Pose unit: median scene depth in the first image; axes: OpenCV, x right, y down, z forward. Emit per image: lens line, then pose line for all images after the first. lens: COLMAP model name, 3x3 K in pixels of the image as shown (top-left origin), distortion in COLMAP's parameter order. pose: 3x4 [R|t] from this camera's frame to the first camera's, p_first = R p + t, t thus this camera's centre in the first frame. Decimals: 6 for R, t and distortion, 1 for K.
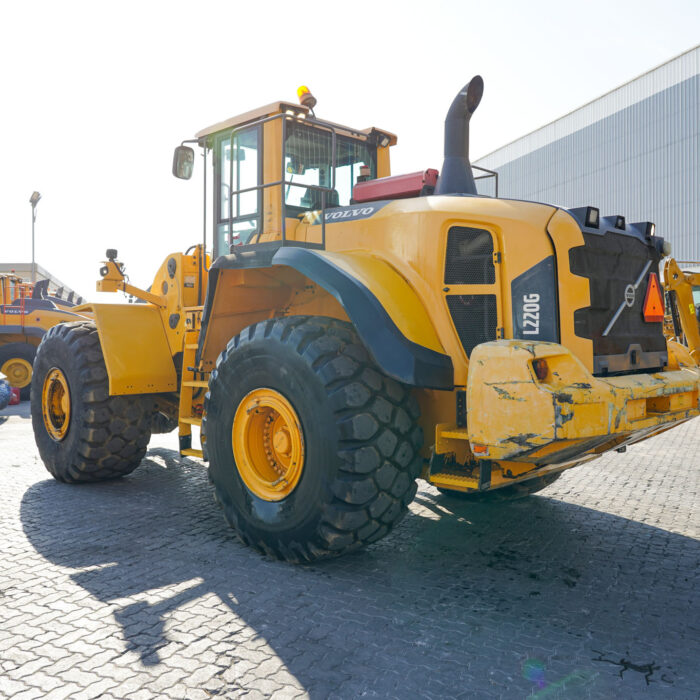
lens RADIAL K [[728.1, 0, 350.0], [0, 728.1, 350.0], [0, 0, 1]] dist [-0.043984, 0.032929]
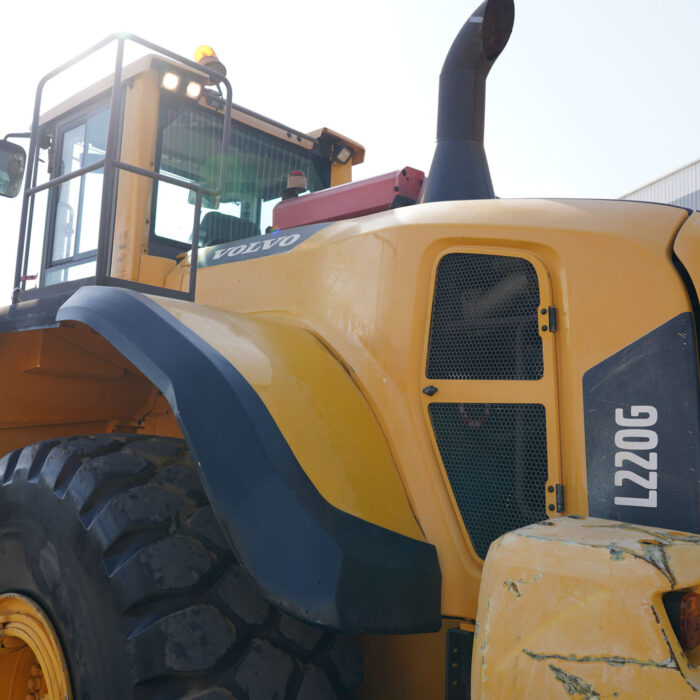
lens RADIAL K [[784.5, 0, 350.0], [0, 784.5, 350.0], [0, 0, 1]] dist [0.008714, 0.001932]
pose [[0.999021, 0.044012, 0.004402, 0.079585], [-0.042781, 0.986745, -0.156539, -0.029566], [-0.011234, 0.156197, 0.987662, 0.516188]]
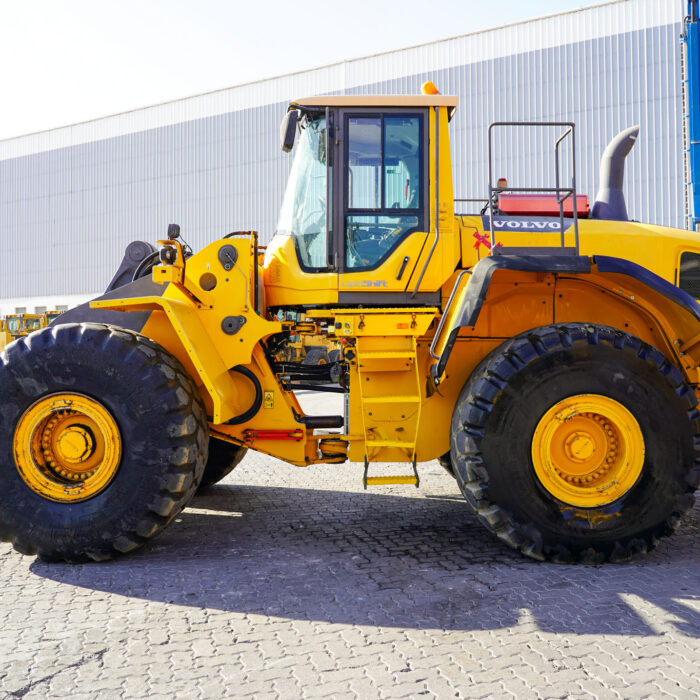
lens RADIAL K [[728.1, 0, 350.0], [0, 728.1, 350.0], [0, 0, 1]] dist [-0.043984, 0.032929]
pose [[0.707229, -0.005101, 0.706967, -1.090485], [0.018147, 0.999775, -0.010940, -0.003496], [-0.706752, 0.020566, 0.707162, 0.547323]]
